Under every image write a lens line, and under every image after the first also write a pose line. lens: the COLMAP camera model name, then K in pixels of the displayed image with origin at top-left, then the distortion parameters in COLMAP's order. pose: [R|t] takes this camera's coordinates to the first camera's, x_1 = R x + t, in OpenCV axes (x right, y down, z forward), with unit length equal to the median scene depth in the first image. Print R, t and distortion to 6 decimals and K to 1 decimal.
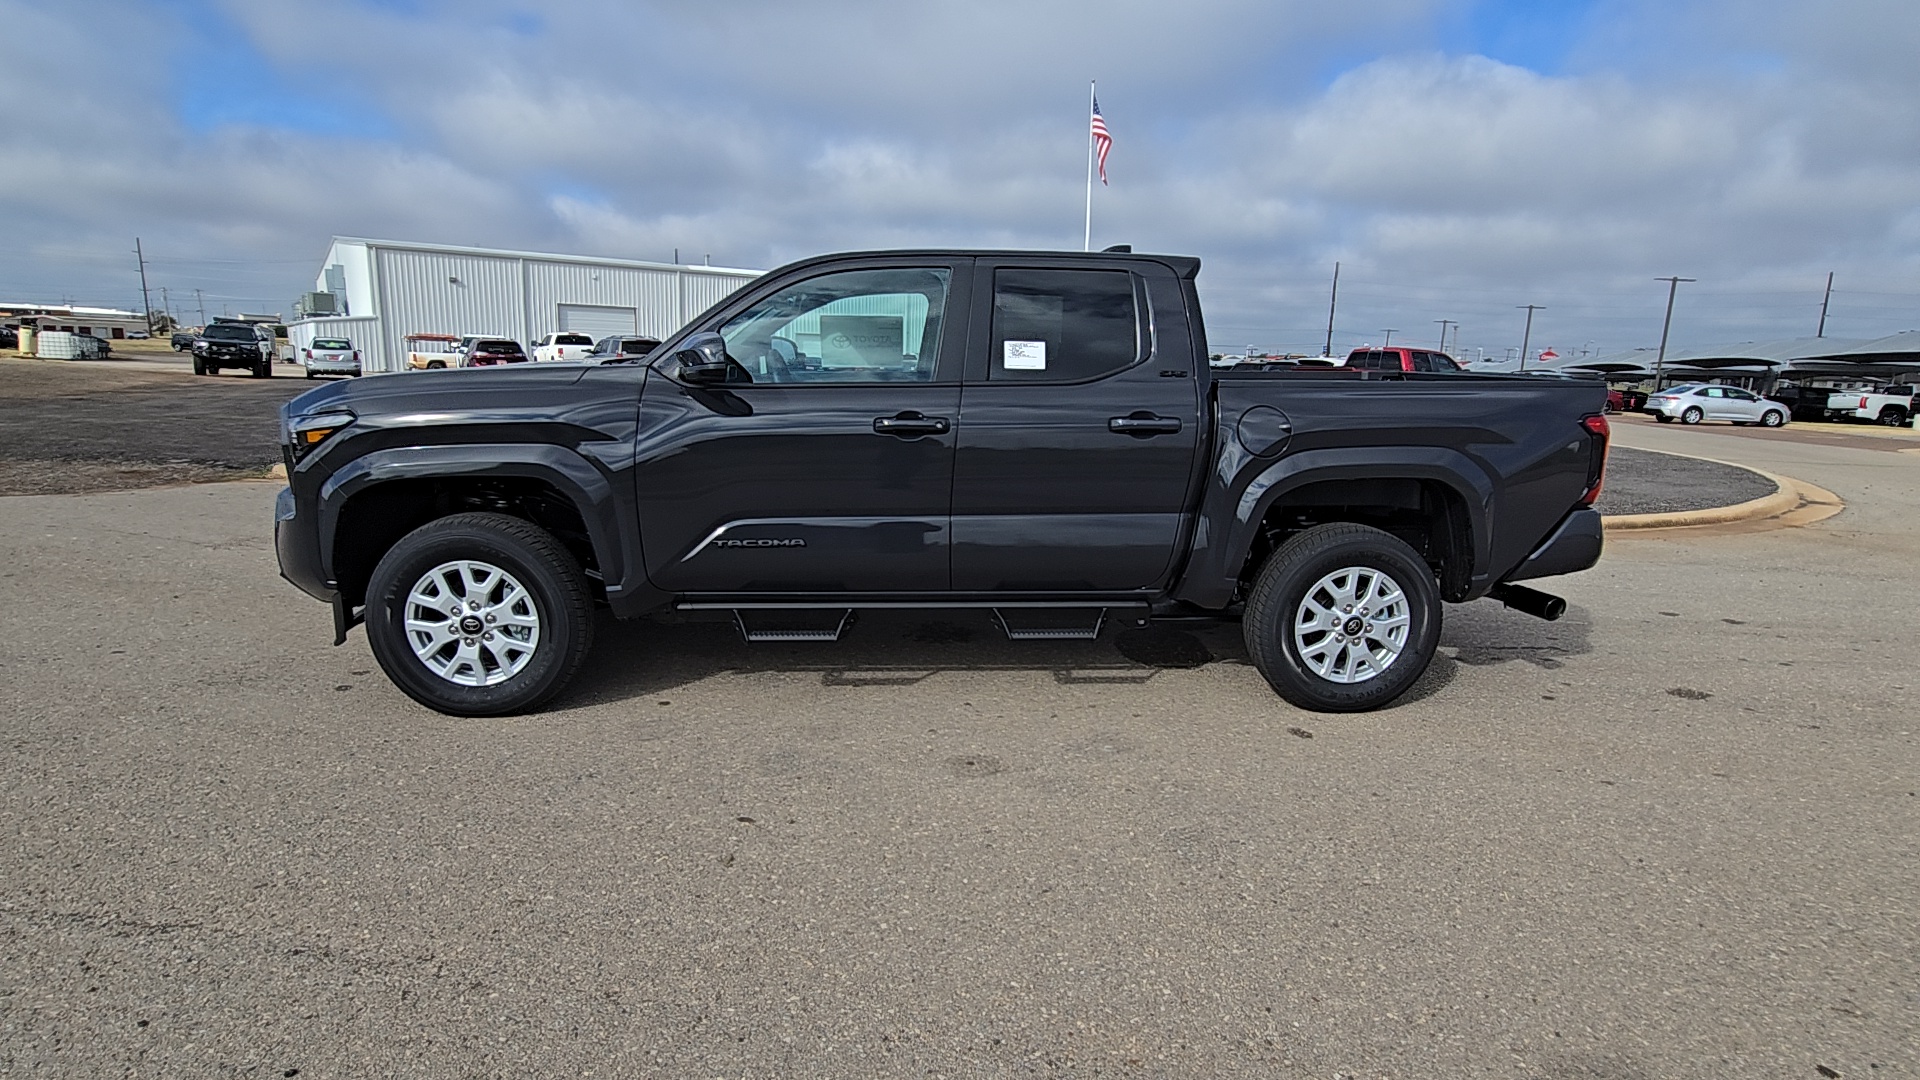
lens RADIAL K [[976.0, 0, 970.4], [0, 976.0, 543.2], [0, 0, 1]] dist [-0.001778, 0.002218]
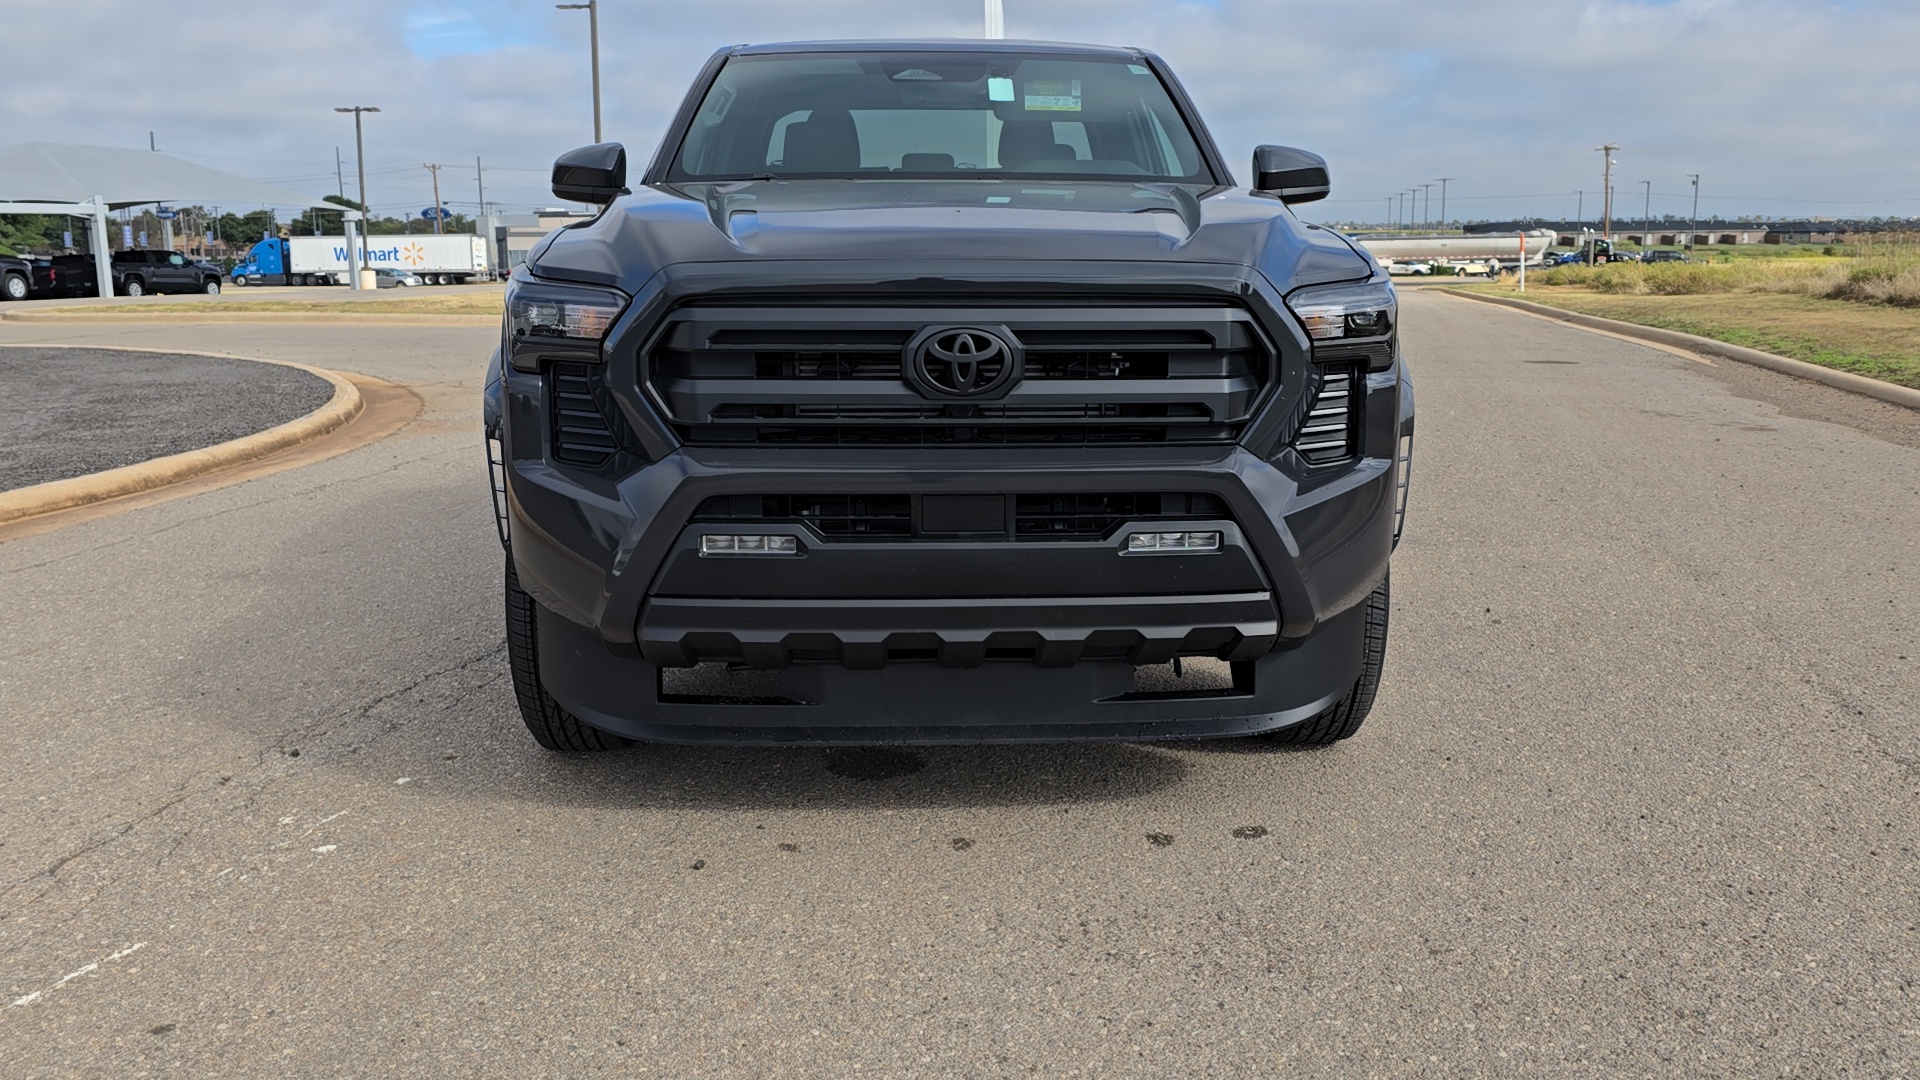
lens RADIAL K [[1596.3, 0, 976.2], [0, 1596.3, 526.8], [0, 0, 1]] dist [-0.013004, 0.001162]
pose [[0.040636, -0.206274, 0.977650, -1.421560], [0.195473, 0.961193, 0.194677, -0.191081], [-0.979867, 0.183193, 0.079380, 1.044450]]
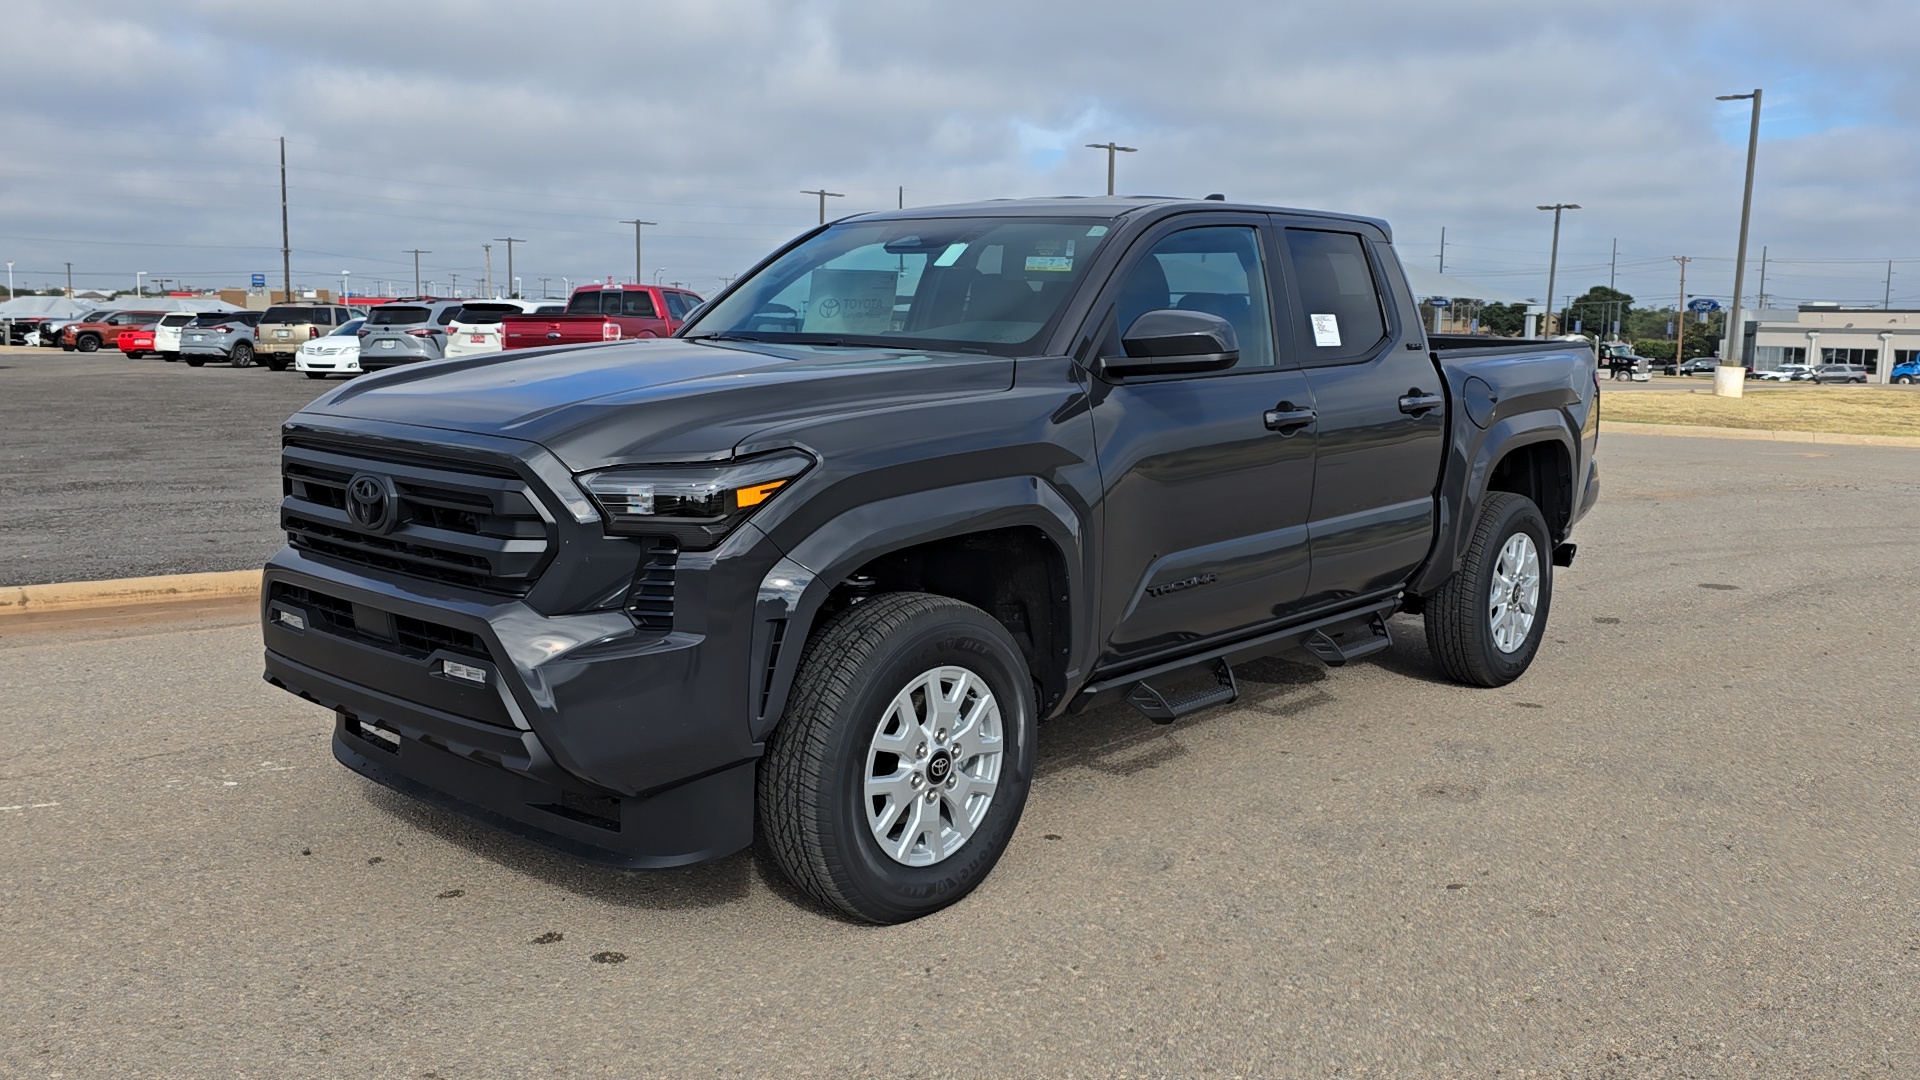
lens RADIAL K [[1584.6, 0, 979.3], [0, 1584.6, 544.0], [0, 0, 1]] dist [-0.004405, 0.003318]
pose [[0.717013, -0.113321, 0.687787, -1.079176], [0.133966, 0.990706, 0.023571, -0.074636], [-0.684066, 0.075239, 0.725530, 0.195357]]
